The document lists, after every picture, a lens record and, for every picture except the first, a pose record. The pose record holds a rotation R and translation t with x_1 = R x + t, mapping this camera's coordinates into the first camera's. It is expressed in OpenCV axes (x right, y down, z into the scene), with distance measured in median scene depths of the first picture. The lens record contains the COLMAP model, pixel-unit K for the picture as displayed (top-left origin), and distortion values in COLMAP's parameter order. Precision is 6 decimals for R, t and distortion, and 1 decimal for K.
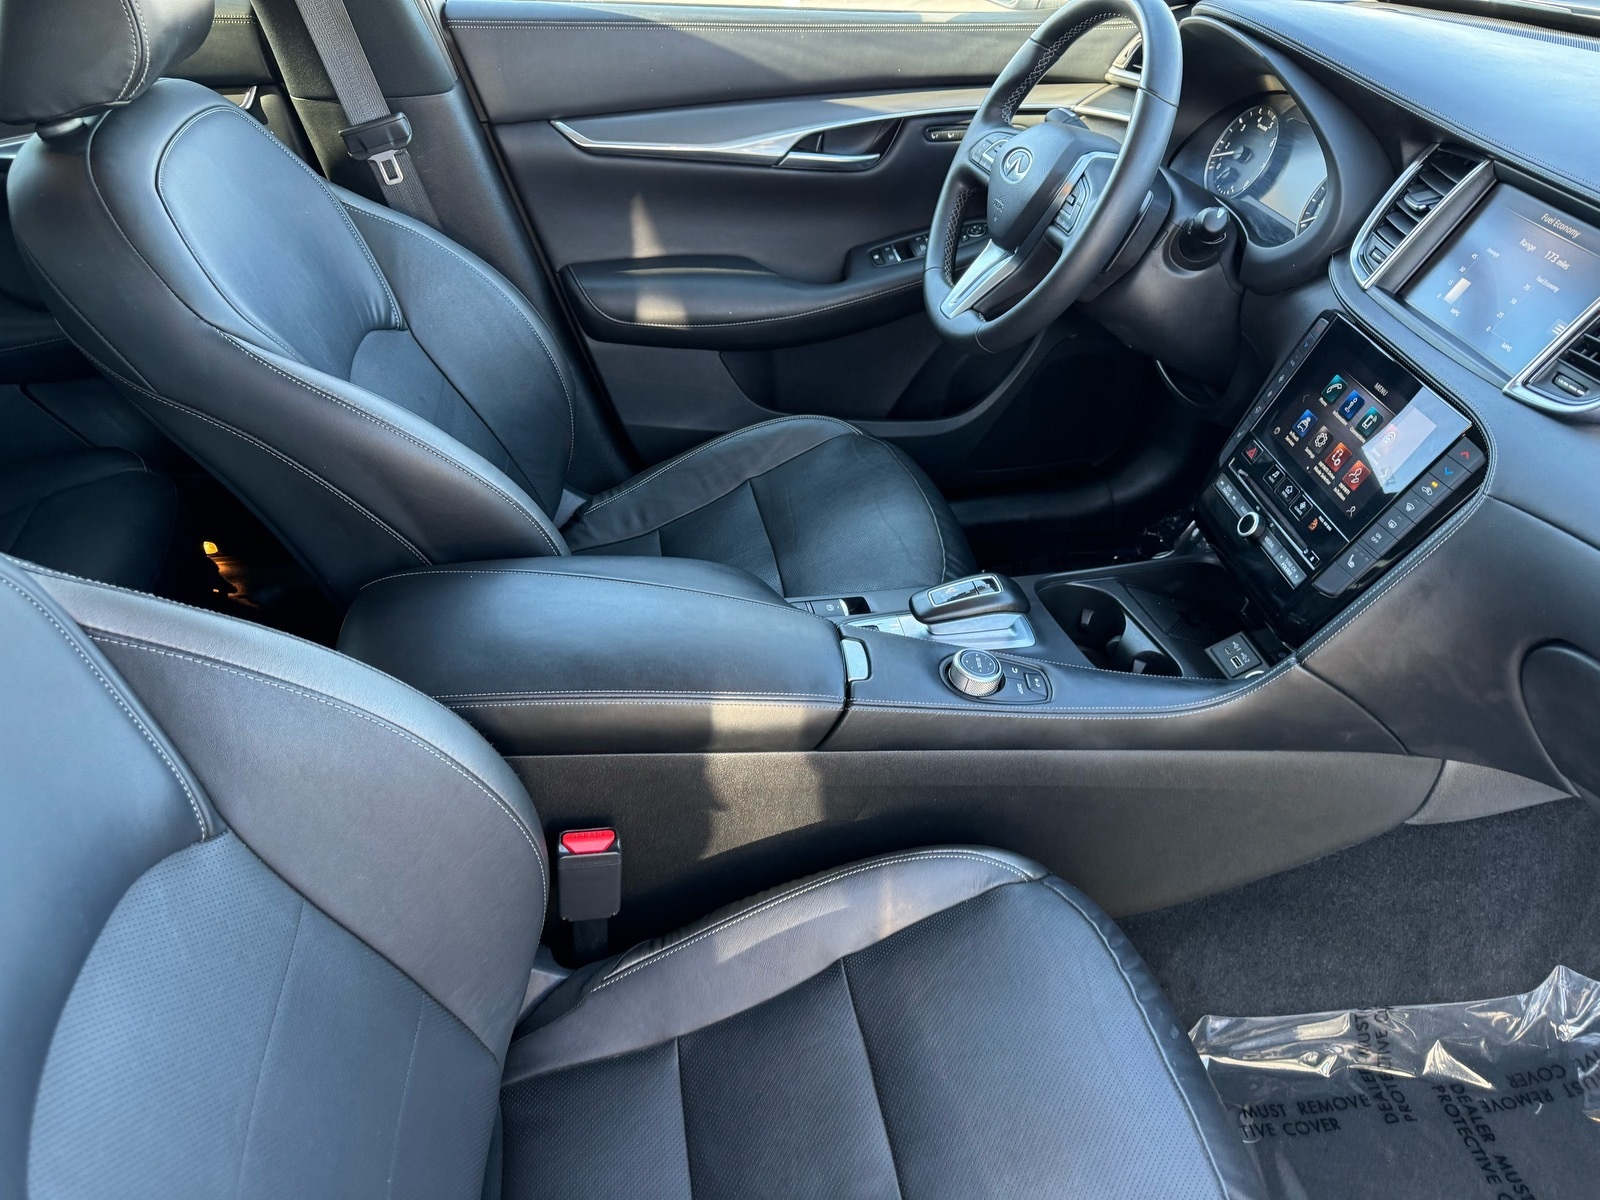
lens RADIAL K [[1157.9, 0, 797.1], [0, 1157.9, 616.1], [0, 0, 1]] dist [0.046010, -0.050765]
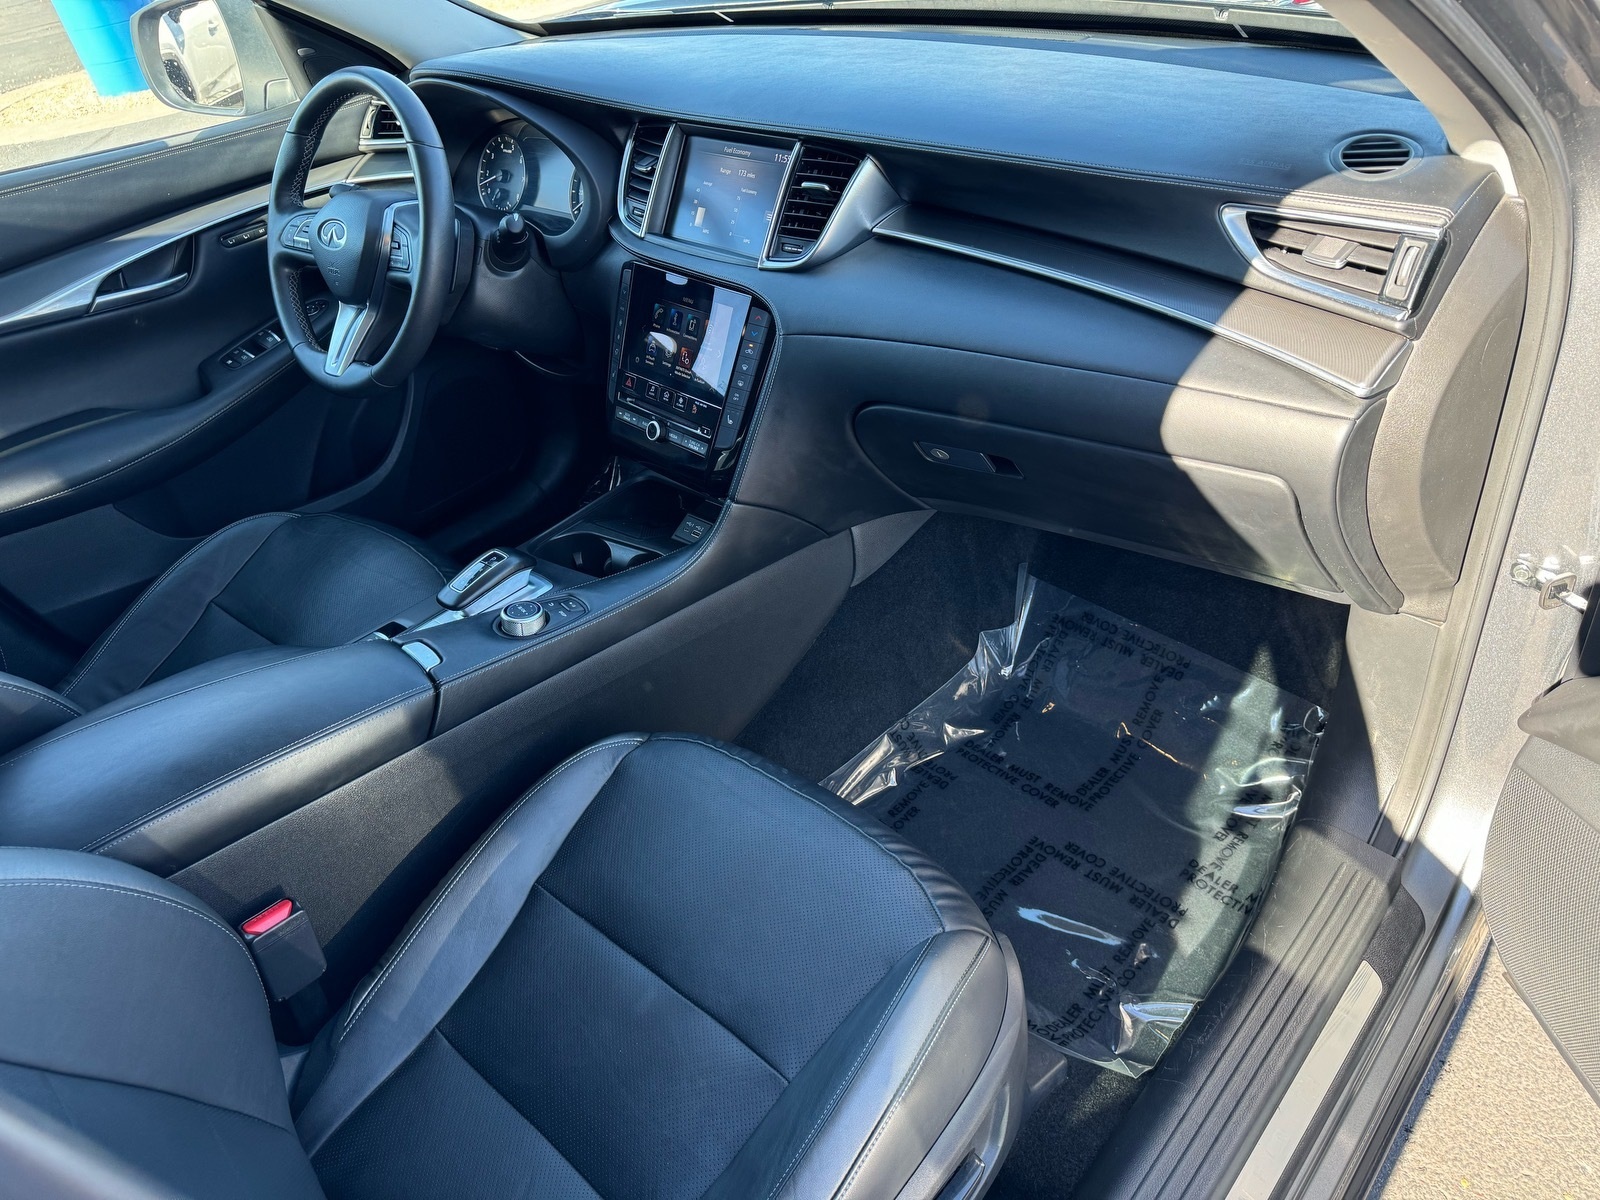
lens RADIAL K [[1135.9, 0, 825.1], [0, 1135.9, 594.5], [0, 0, 1]] dist [0.094570, -0.132995]
pose [[0.774745, -0.438112, 0.455882, -0.117302], [0.463350, 0.883997, 0.062102, 0.087277], [-0.430206, 0.163120, 0.887871, -0.172568]]
